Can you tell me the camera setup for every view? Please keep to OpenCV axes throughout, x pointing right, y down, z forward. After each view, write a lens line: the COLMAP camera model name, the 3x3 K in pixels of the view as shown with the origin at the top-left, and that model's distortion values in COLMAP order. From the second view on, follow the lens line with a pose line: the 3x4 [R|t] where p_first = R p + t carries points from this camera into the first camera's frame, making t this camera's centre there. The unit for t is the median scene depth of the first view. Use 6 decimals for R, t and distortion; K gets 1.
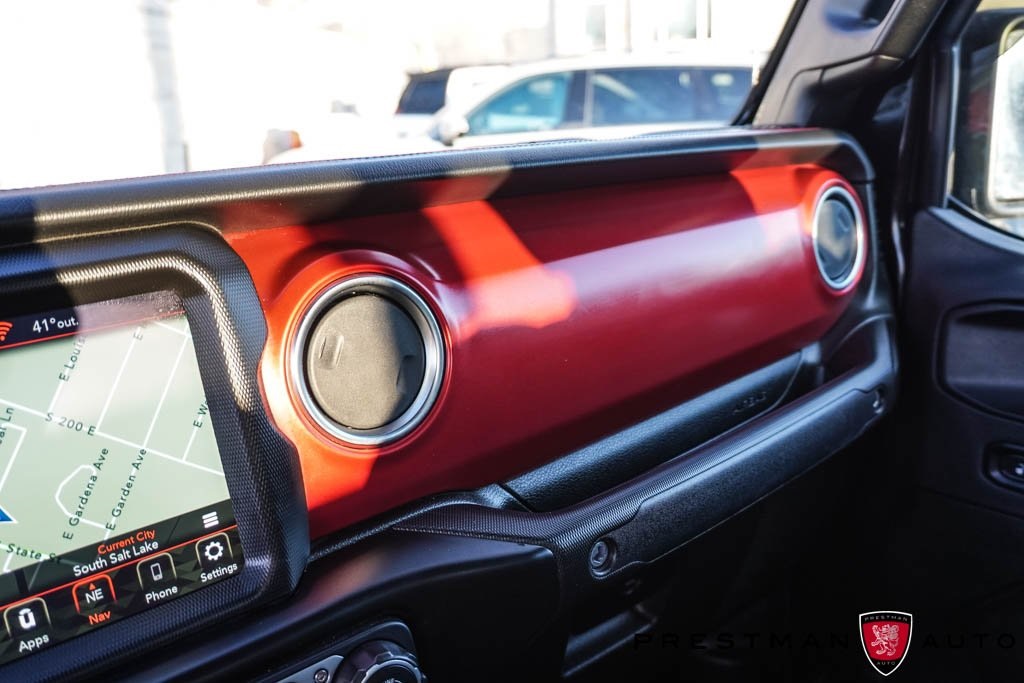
lens RADIAL K [[877.0, 0, 513.8], [0, 877.0, 343.2], [0, 0, 1]] dist [-0.008791, -0.000430]
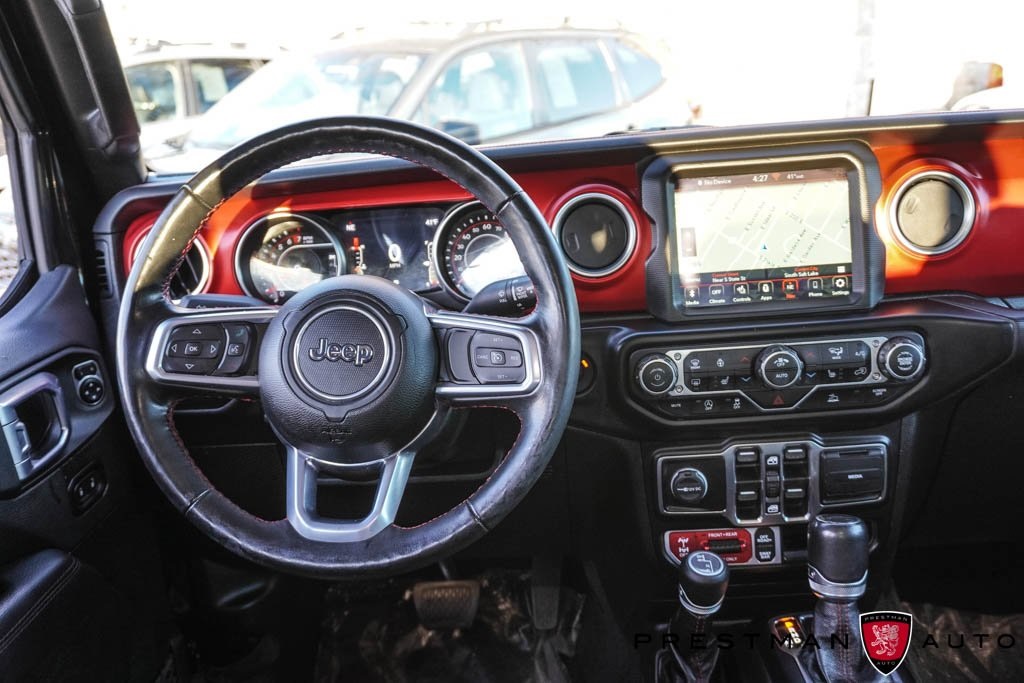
lens RADIAL K [[977.7, 0, 511.1], [0, 977.7, 344.8], [0, 0, 1]] dist [-0.011796, 0.000000]
pose [[0.765094, 0.179673, -0.618344, 0.614037], [-0.150862, 0.983572, 0.099133, 0.273851], [0.625997, 0.017439, 0.779630, -1.545096]]
